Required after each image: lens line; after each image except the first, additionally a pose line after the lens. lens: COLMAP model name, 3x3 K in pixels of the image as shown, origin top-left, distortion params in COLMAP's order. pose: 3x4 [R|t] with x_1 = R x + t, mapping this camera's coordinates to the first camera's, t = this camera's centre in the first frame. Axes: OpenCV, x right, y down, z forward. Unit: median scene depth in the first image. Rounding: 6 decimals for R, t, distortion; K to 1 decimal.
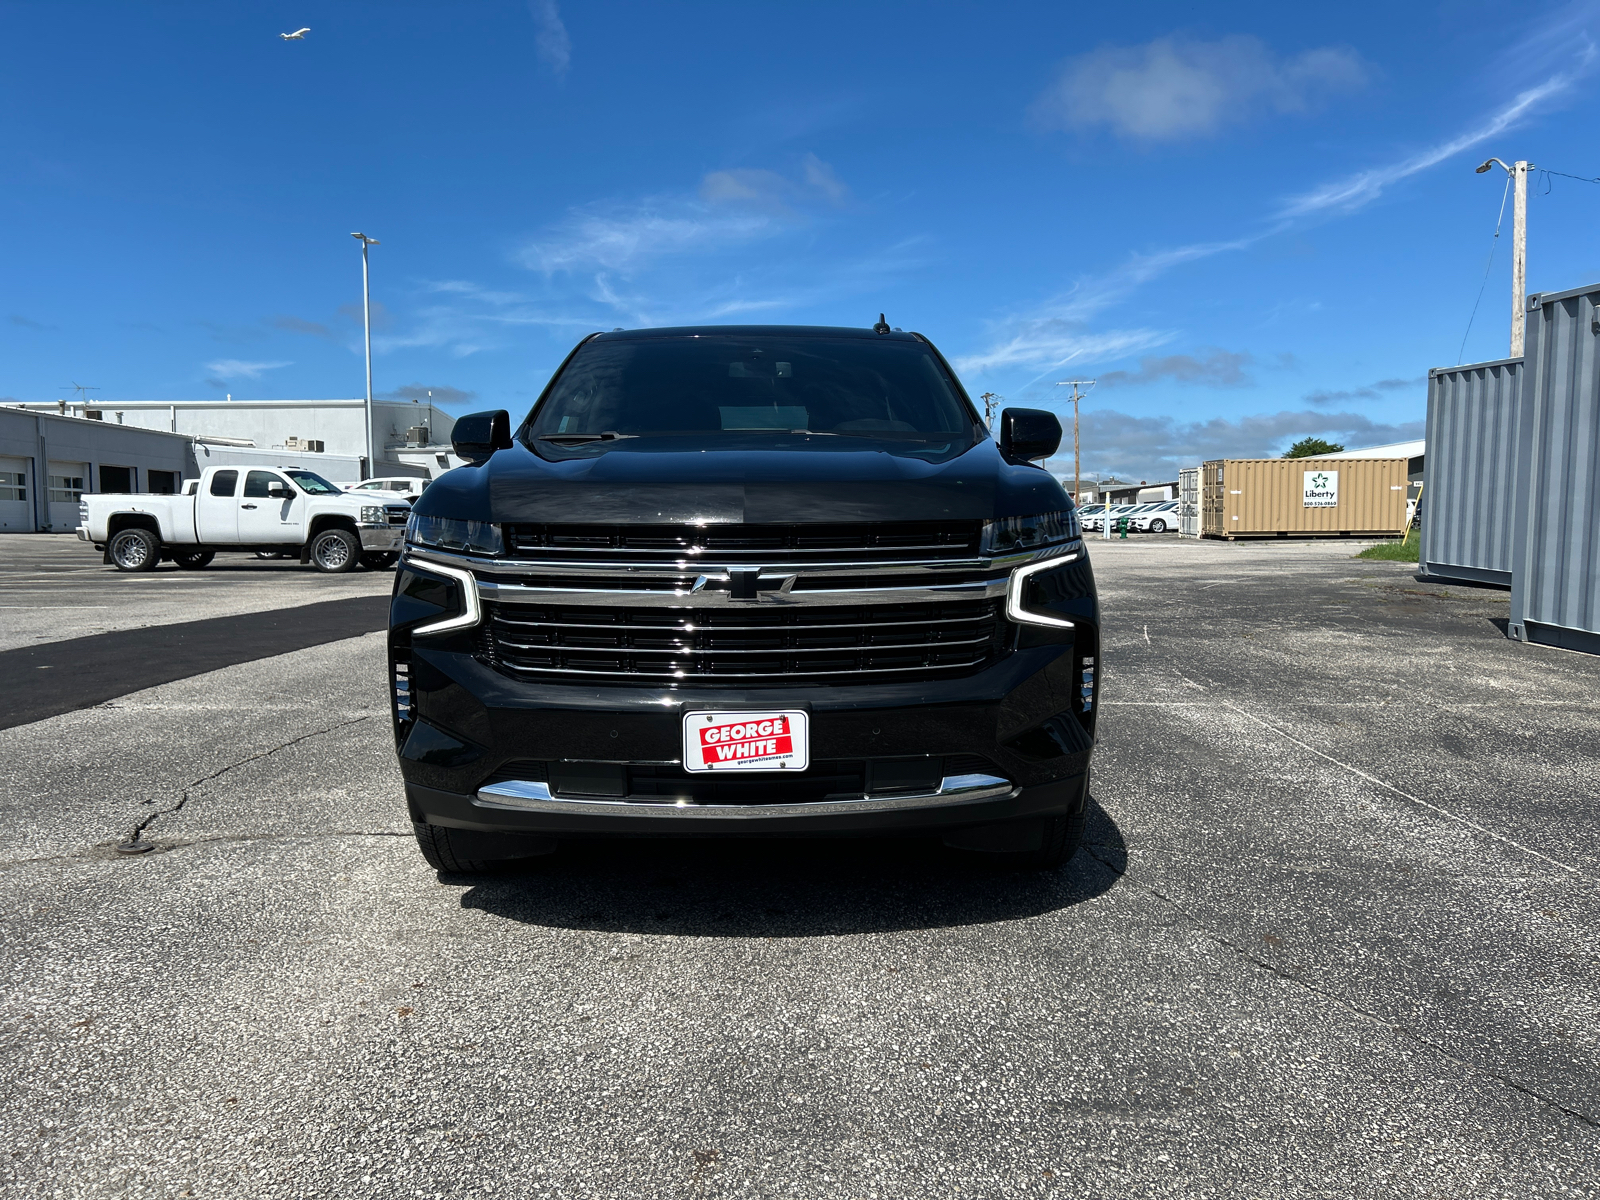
lens RADIAL K [[1203.8, 0, 799.1], [0, 1203.8, 554.7], [0, 0, 1]] dist [0.032675, -0.003661]
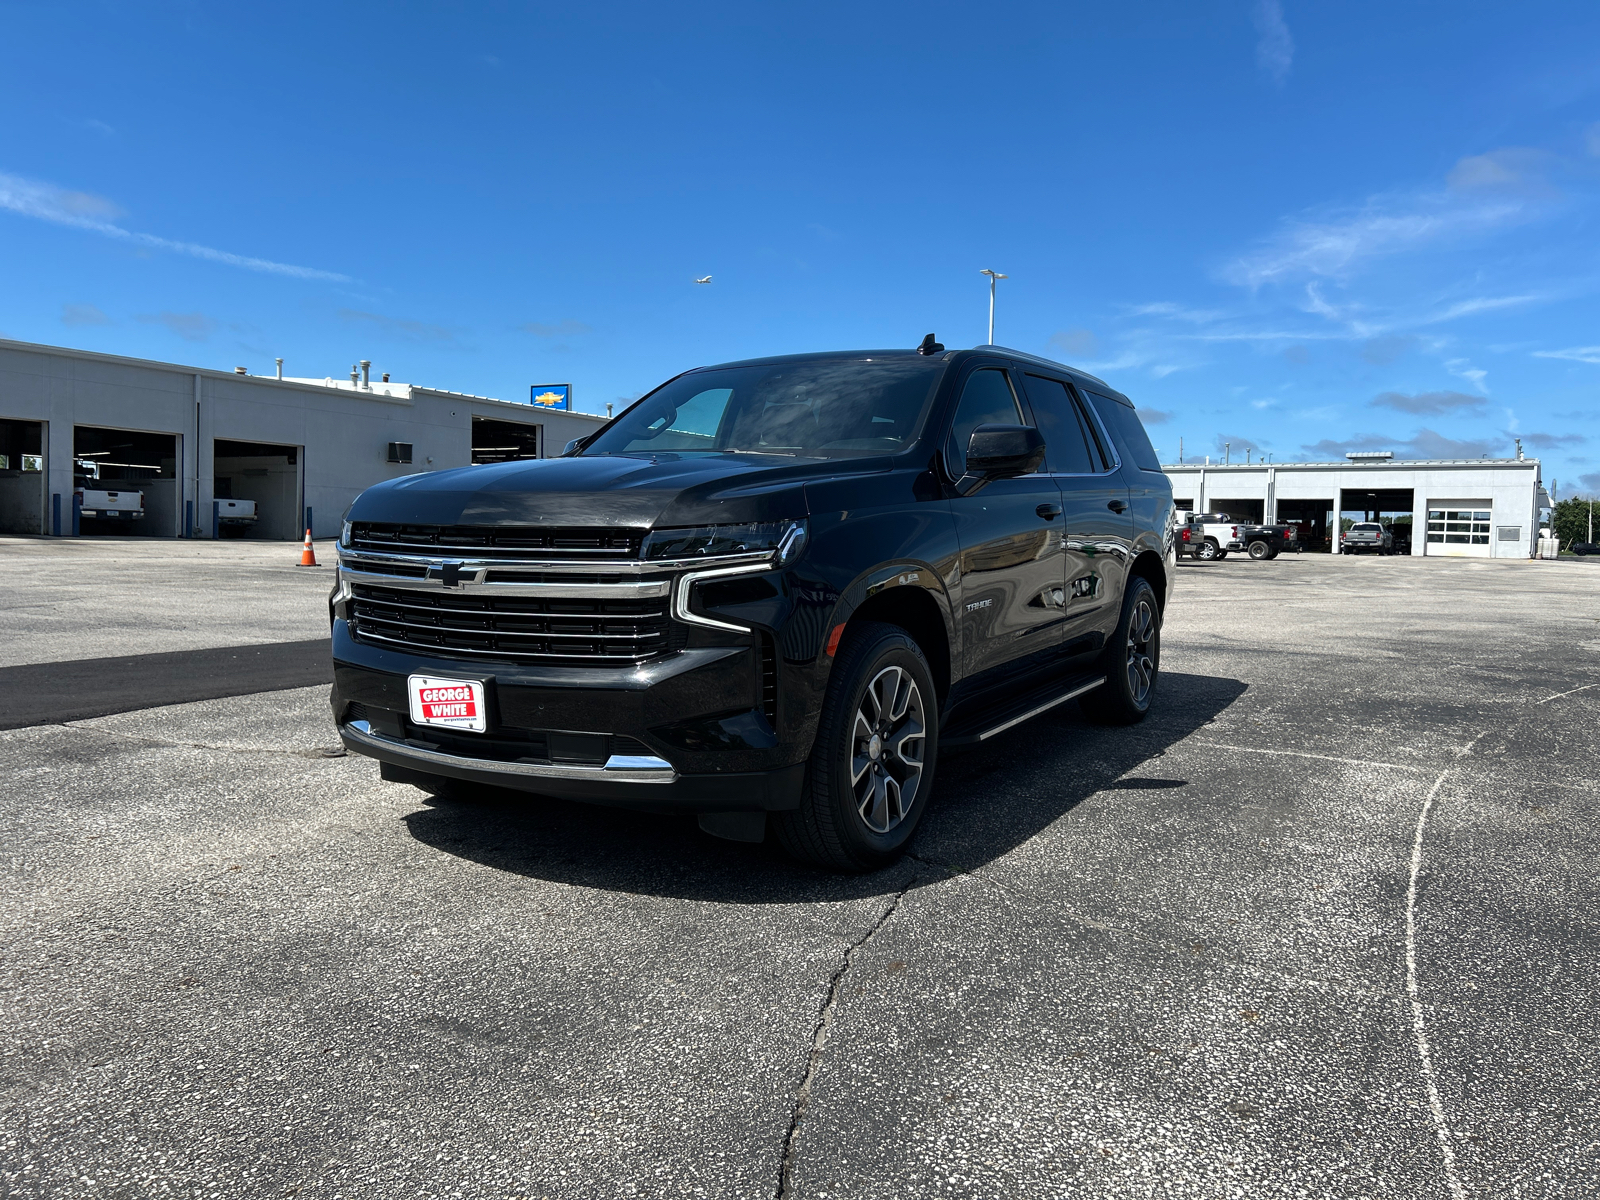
lens RADIAL K [[1192.1, 0, 807.4], [0, 1192.1, 595.4], [0, 0, 1]] dist [0.048221, -0.050798]
pose [[0.850633, 0.051841, -0.523197, 0.891362], [-0.043391, 0.998654, 0.028405, -0.004089], [0.523966, -0.001460, 0.851738, 0.158265]]
